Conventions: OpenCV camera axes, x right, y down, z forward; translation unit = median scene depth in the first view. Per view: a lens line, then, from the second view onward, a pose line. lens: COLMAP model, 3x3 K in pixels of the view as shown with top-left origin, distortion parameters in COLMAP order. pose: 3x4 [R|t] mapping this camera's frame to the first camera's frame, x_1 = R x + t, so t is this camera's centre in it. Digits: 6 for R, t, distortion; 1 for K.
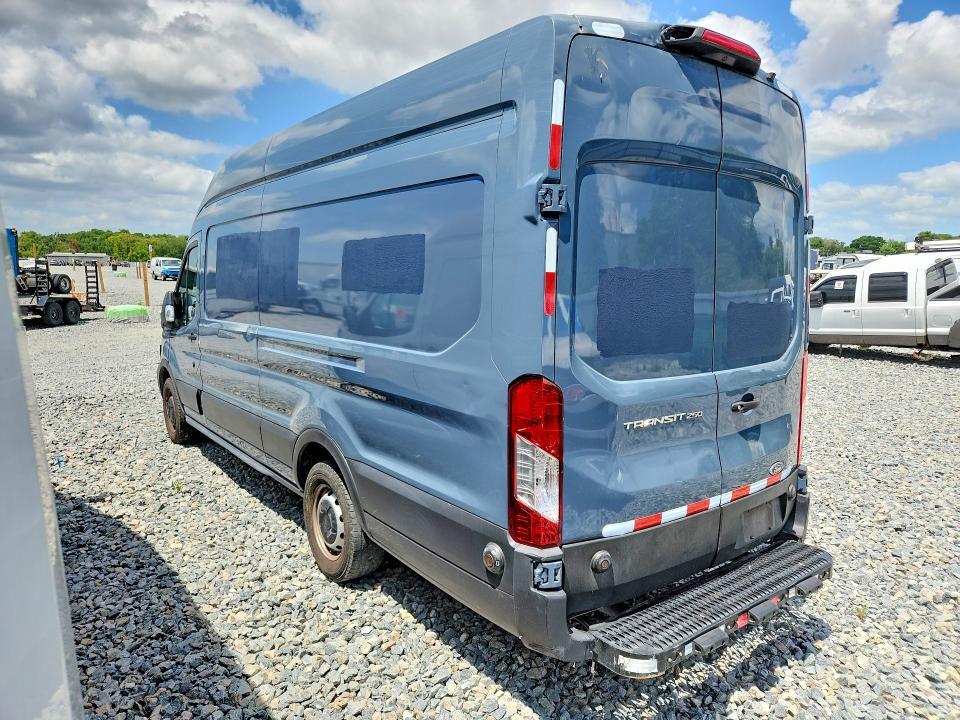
lens RADIAL K [[681.7, 0, 481.0], [0, 681.7, 364.4], [0, 0, 1]] dist [0.004497, 0.000868]
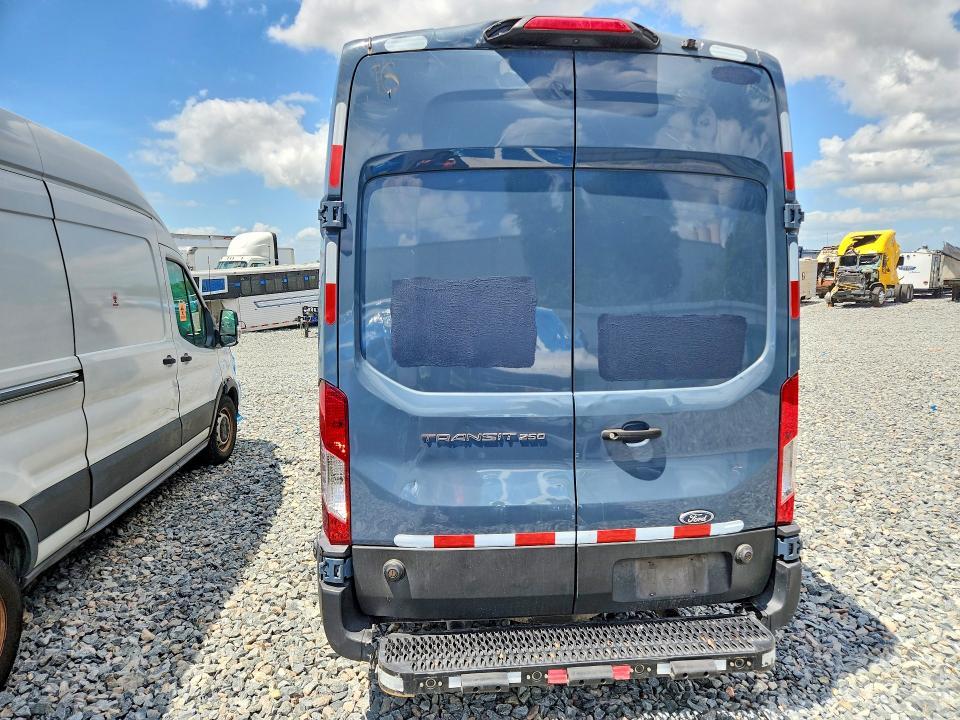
lens RADIAL K [[671.9, 0, 480.0], [0, 671.9, 360.0], [0, 0, 1]] dist [0.008440, 0.002118]
pose [[0.848508, 0.047962, -0.527005, 0.702410], [-0.056904, 0.998379, -0.000759, -0.023621], [0.526114, 0.030633, 0.849862, 0.190374]]
